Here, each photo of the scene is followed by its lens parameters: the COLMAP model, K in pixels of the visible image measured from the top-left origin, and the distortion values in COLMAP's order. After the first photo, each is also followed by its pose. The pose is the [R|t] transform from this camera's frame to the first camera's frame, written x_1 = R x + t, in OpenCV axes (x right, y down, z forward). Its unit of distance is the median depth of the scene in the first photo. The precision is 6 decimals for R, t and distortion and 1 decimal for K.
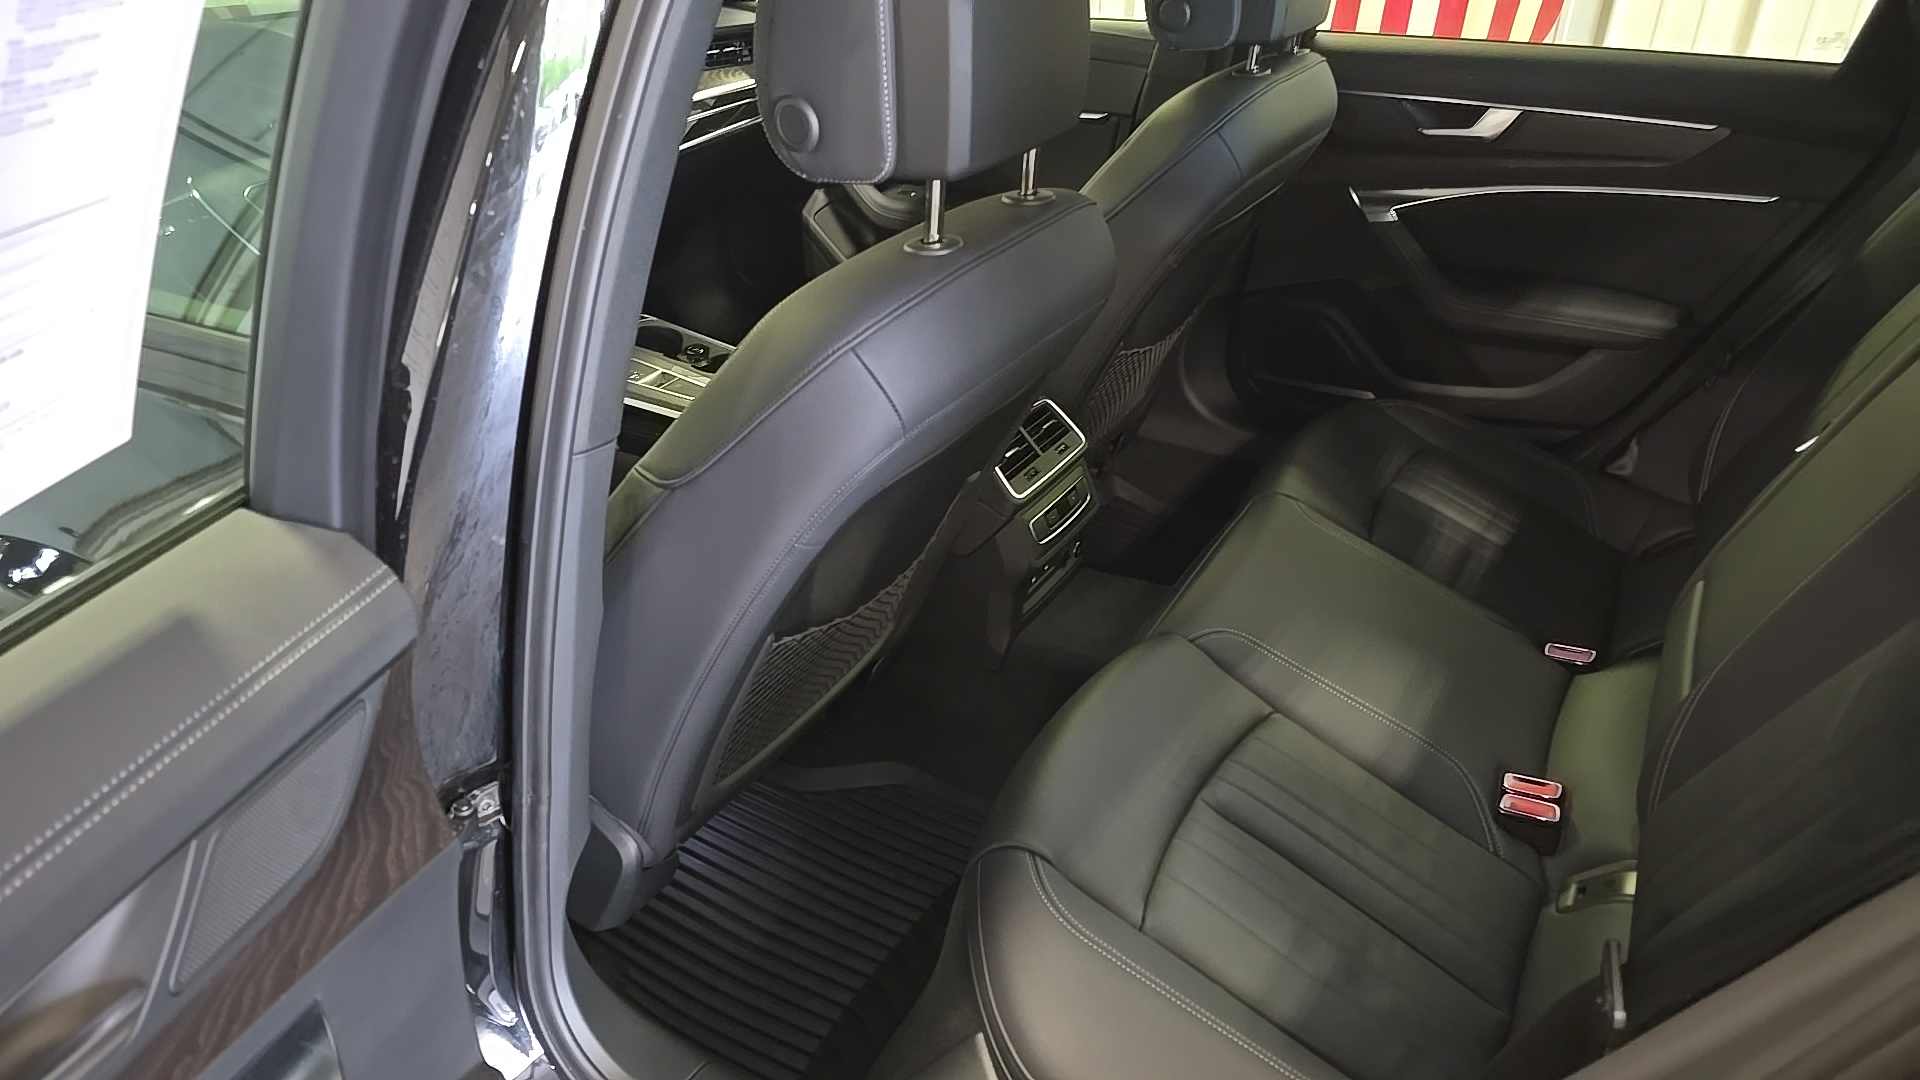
lens RADIAL K [[1268.7, 0, 967.7], [0, 1268.7, 535.2], [0, 0, 1]] dist [0.059540, -0.049770]
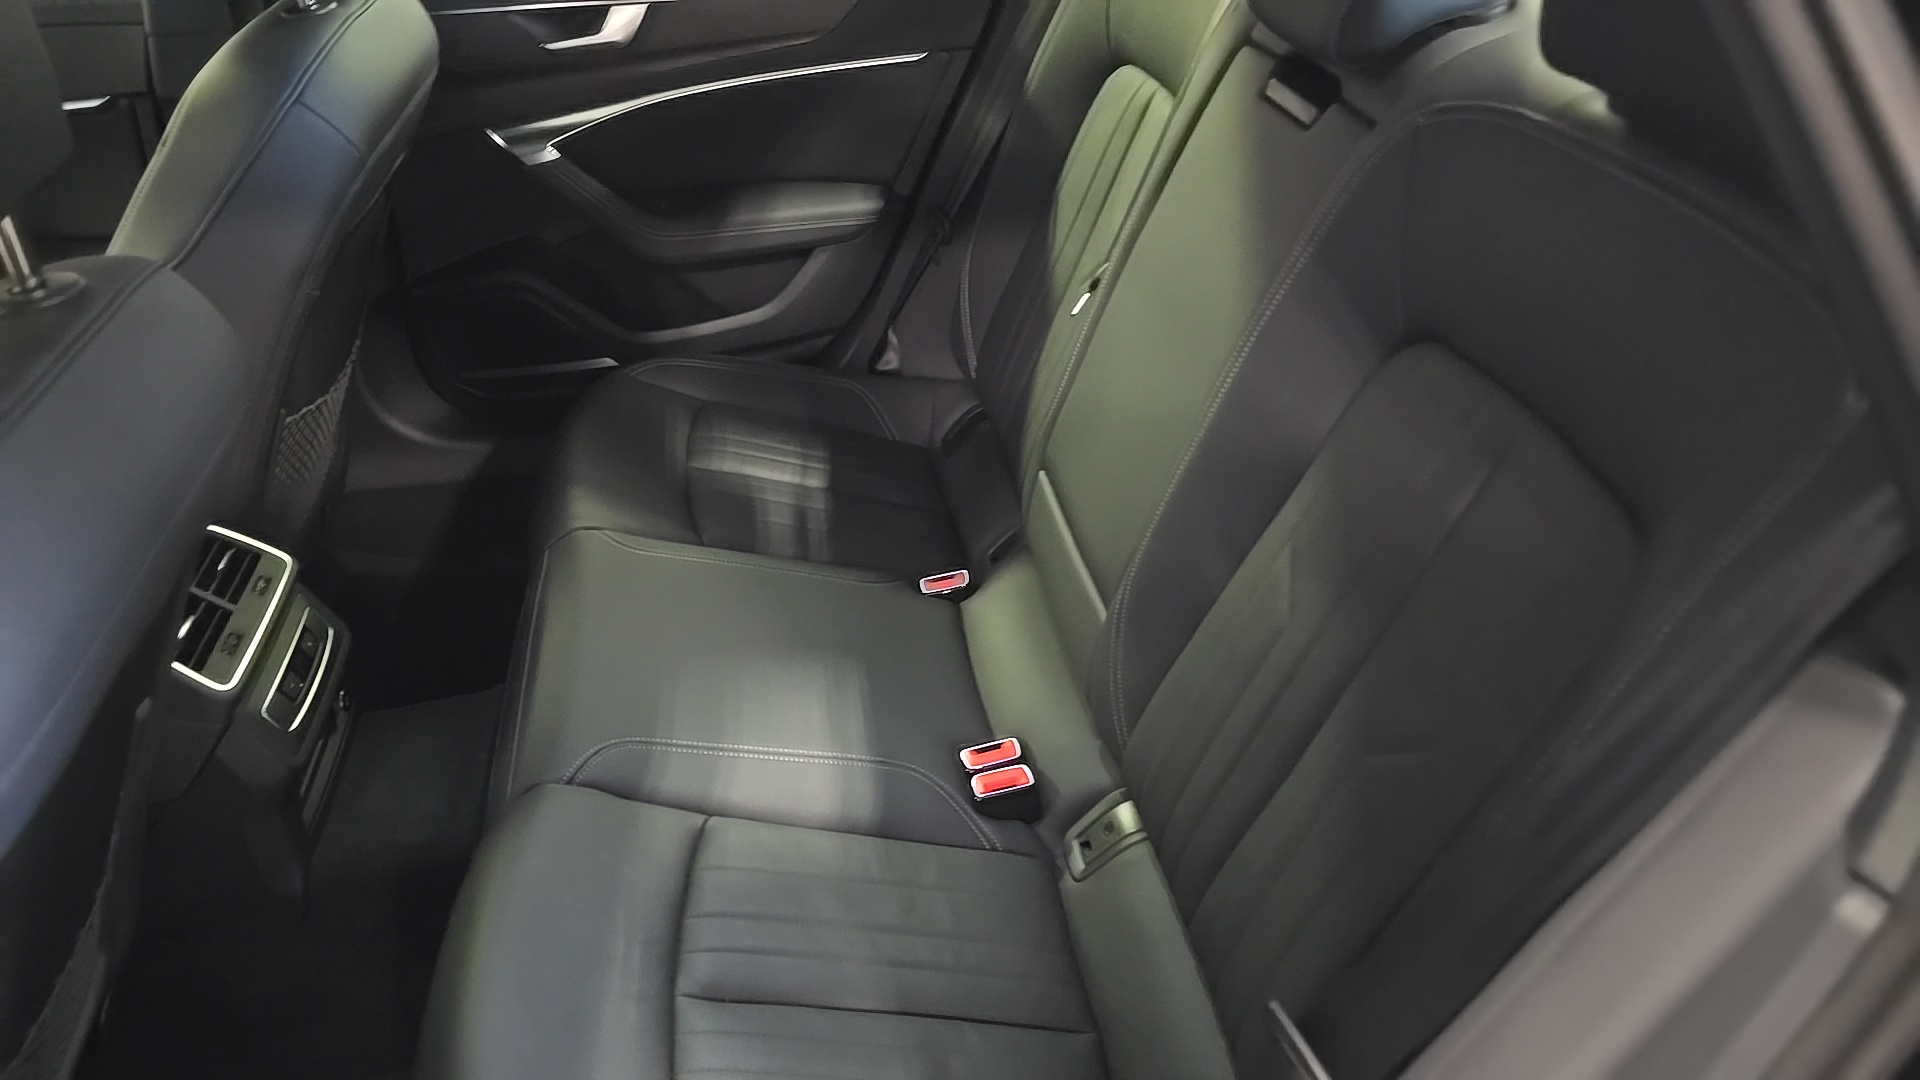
lens RADIAL K [[1268.7, 0, 967.7], [0, 1268.7, 535.2], [0, 0, 1]] dist [0.059540, -0.049770]
pose [[0.771133, -0.379273, 0.511376, 0.022538], [0.343238, 0.924135, 0.167817, -0.077892], [-0.536229, 0.046114, 0.842812, 0.191058]]
